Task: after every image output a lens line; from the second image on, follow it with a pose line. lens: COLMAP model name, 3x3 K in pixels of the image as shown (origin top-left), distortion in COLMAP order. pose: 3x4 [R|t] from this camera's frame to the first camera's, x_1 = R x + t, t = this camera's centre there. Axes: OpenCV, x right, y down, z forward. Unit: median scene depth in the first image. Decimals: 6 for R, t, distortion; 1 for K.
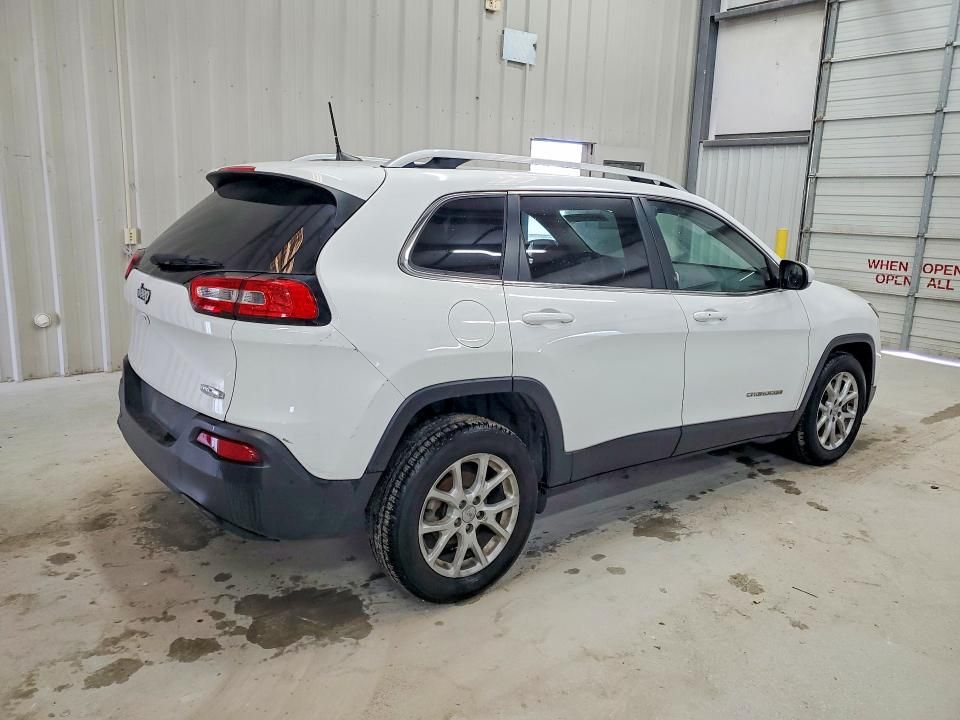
lens RADIAL K [[734.9, 0, 480.0], [0, 734.9, 360.0], [0, 0, 1]] dist [0.015162, -0.002424]
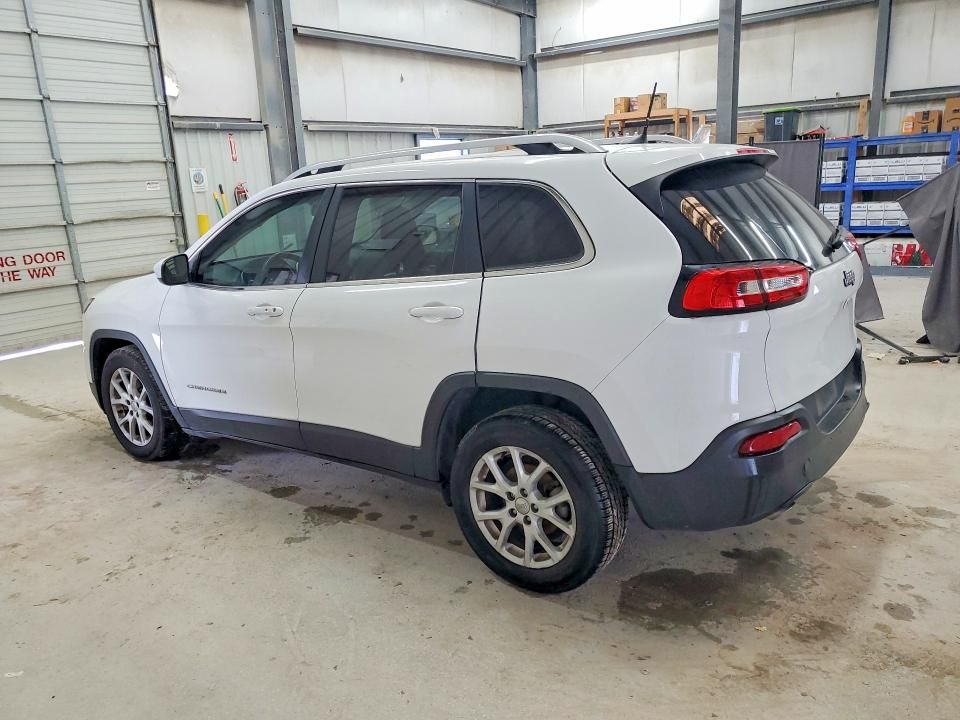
lens RADIAL K [[759.0, 0, 480.0], [0, 759.0, 360.0], [0, 0, 1]] dist [0.031928, 0.003292]
pose [[-0.274532, -0.241402, 0.930783, -1.051220], [0.238318, 0.920693, 0.309077, -0.341911], [-0.931578, 0.306673, -0.195229, 1.357071]]
